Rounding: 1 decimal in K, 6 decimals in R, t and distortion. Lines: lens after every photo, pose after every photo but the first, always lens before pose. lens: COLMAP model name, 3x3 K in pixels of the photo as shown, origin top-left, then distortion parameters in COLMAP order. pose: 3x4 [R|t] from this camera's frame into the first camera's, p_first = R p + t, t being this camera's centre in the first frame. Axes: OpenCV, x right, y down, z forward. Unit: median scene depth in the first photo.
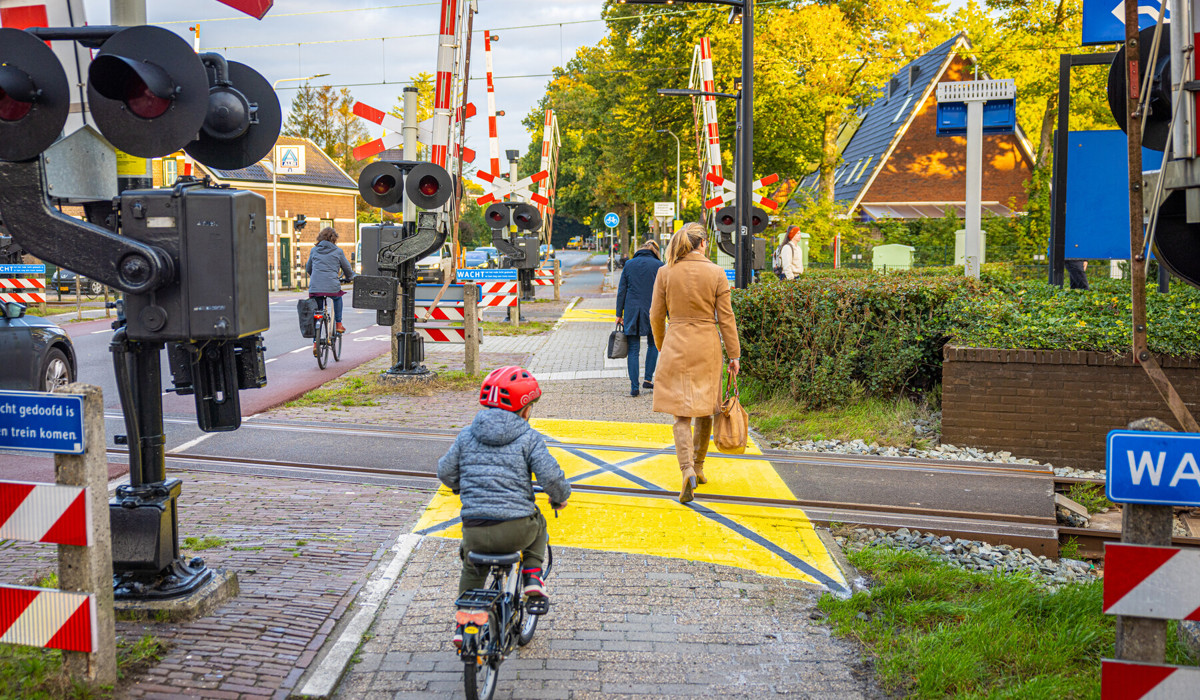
lens RADIAL K [[1274.5, 0, 594.9], [0, 1274.5, 349.8], [0, 0, 1]] dist [0.024253, 0.000000]
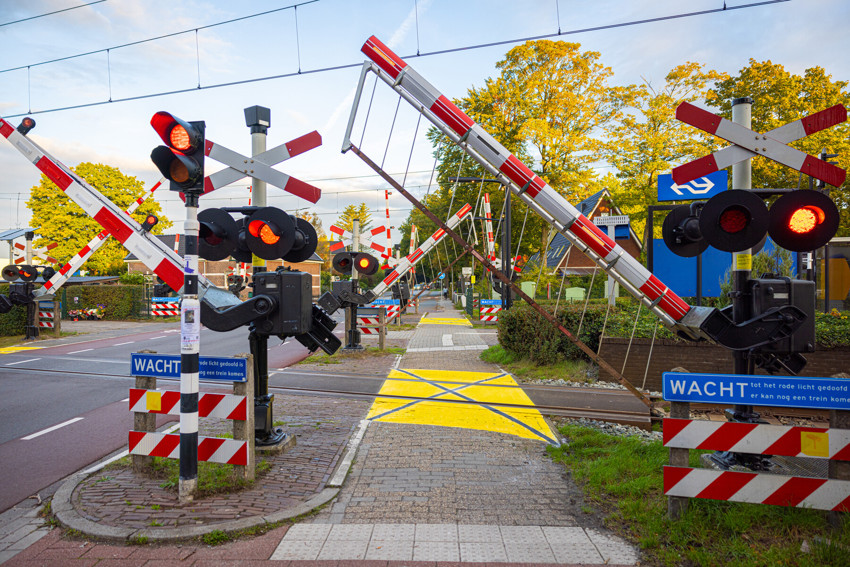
lens RADIAL K [[612.9, 0, 431.4], [0, 612.9, 281.9], [0, 0, 1]] dist [0.029515, 0.000726]
pose [[0.999999, 0.000254, -0.001331, -0.027063], [-0.000372, 0.995998, -0.089379, -0.002677], [0.001303, 0.089379, 0.995997, -0.116725]]
